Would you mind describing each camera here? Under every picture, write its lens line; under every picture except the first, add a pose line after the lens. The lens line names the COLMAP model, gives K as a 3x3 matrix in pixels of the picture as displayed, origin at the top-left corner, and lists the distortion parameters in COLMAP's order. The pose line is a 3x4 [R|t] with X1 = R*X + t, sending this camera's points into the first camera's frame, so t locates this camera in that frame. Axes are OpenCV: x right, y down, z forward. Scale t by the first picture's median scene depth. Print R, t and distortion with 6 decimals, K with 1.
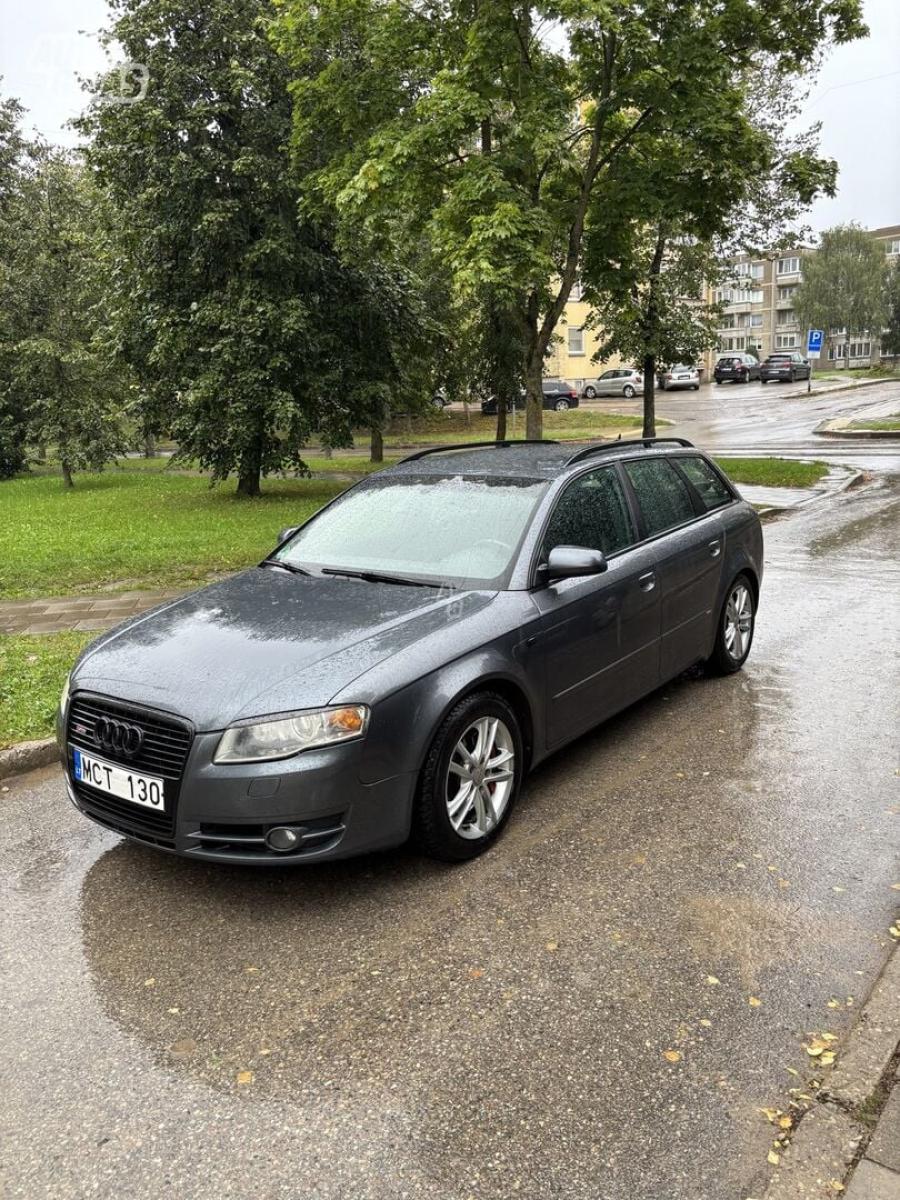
lens RADIAL K [[907.8, 0, 468.2], [0, 907.8, 596.4], [0, 0, 1]] dist [0.034560, -0.031407]
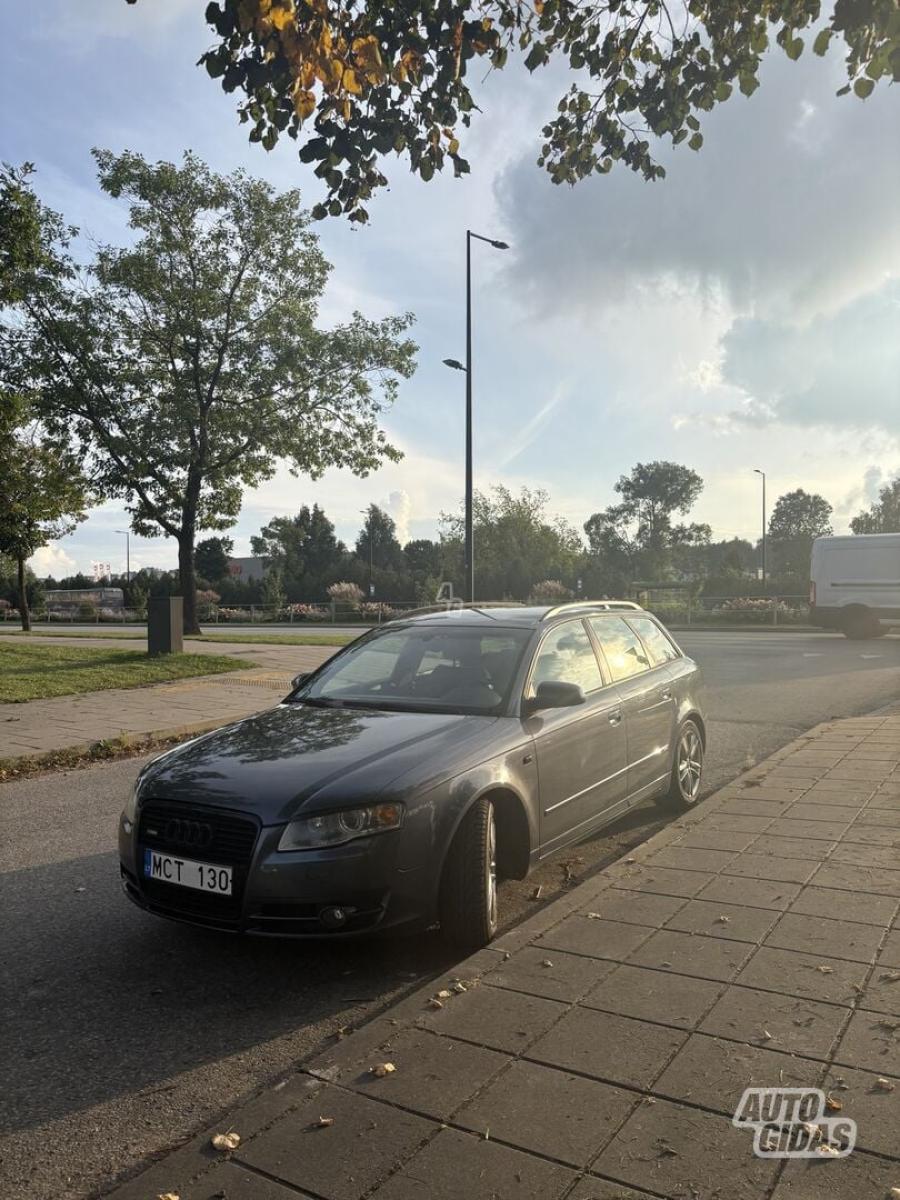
lens RADIAL K [[907.8, 0, 439.0], [0, 907.8, 596.0], [0, 0, 1]] dist [0.034560, -0.031407]
pose [[0.999316, 0.002869, 0.036880, -0.096902], [0.004354, 0.980932, -0.194302, 0.075866], [-0.036734, 0.194329, 0.980248, -0.217692]]
